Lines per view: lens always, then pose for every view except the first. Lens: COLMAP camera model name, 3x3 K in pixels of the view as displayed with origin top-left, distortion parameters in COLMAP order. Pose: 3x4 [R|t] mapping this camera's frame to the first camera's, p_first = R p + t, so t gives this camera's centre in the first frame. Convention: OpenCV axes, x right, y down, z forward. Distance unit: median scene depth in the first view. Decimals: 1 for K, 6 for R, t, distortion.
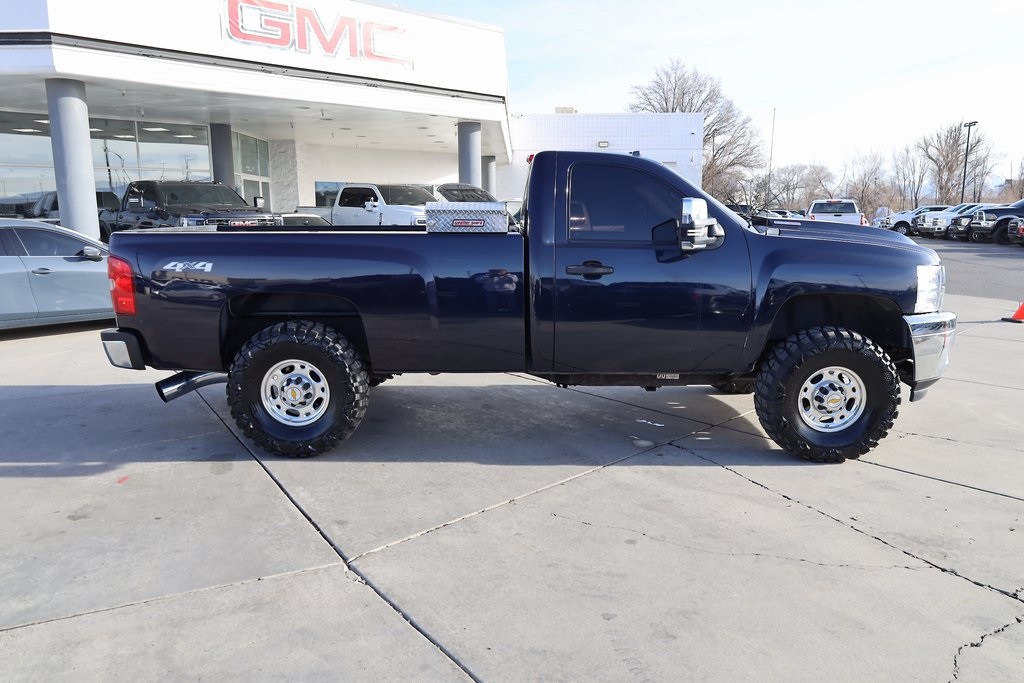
lens RADIAL K [[742.9, 0, 512.0], [0, 742.9, 341.5], [0, 0, 1]] dist [-0.000620, -0.001950]
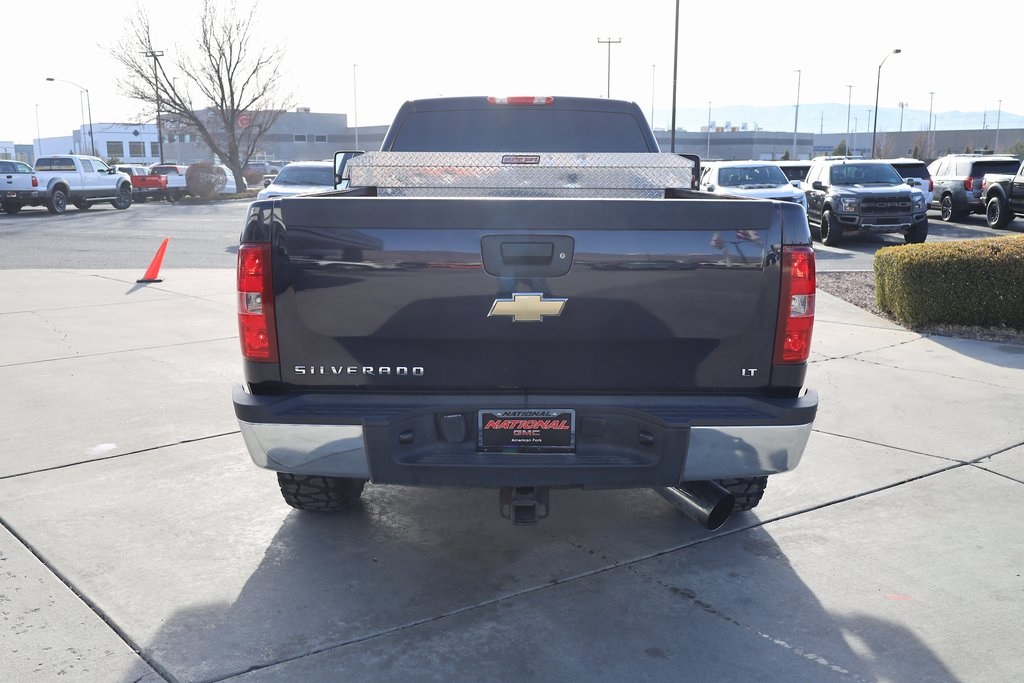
lens RADIAL K [[912.1, 0, 524.2], [0, 912.1, 343.8], [0, 0, 1]] dist [-0.016682, 0.011110]
pose [[-0.038211, -0.182800, 0.982407, -1.121789], [0.166278, 0.968256, 0.186634, -0.194574], [-0.985338, 0.170484, -0.006602, 1.172891]]
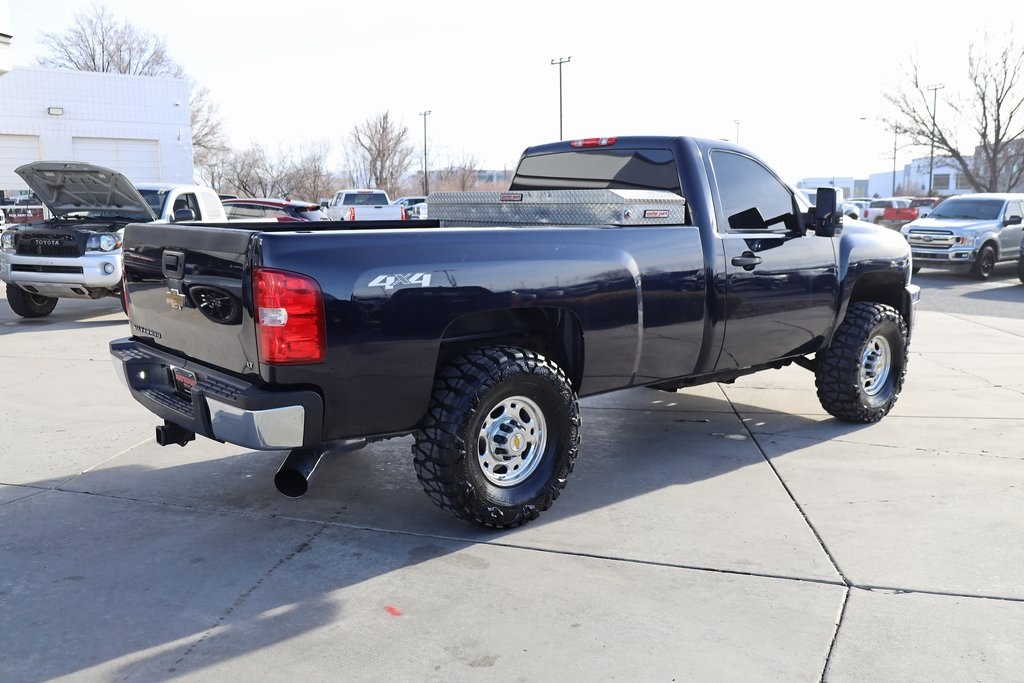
lens RADIAL K [[912.1, 0, 524.2], [0, 912.1, 343.8], [0, 0, 1]] dist [-0.016682, 0.011110]
pose [[0.750468, -0.099947, 0.653306, -0.862307], [0.113396, 0.993313, 0.021702, -0.046516], [-0.651106, 0.057796, 0.756783, 0.281427]]
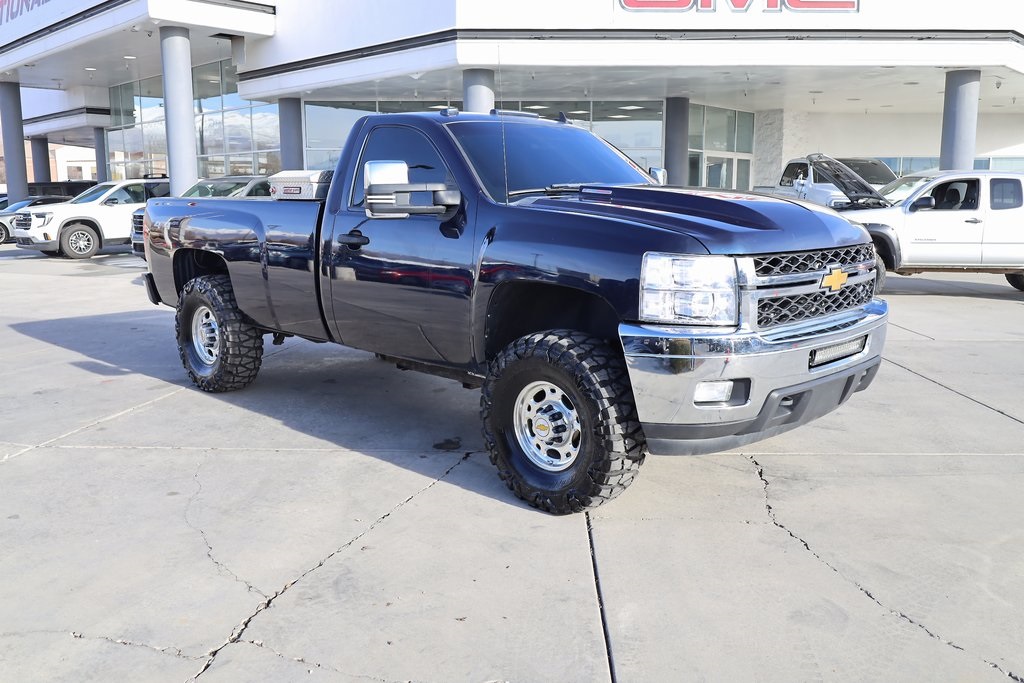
lens RADIAL K [[885.3, 0, 512.0], [0, 885.3, 341.5], [0, 0, 1]] dist [-0.014700, -0.012503]
pose [[0.704513, 0.117994, -0.699813, 1.000172], [-0.126038, 0.991209, 0.040241, -0.036854], [0.698409, 0.059853, 0.713191, 0.333094]]
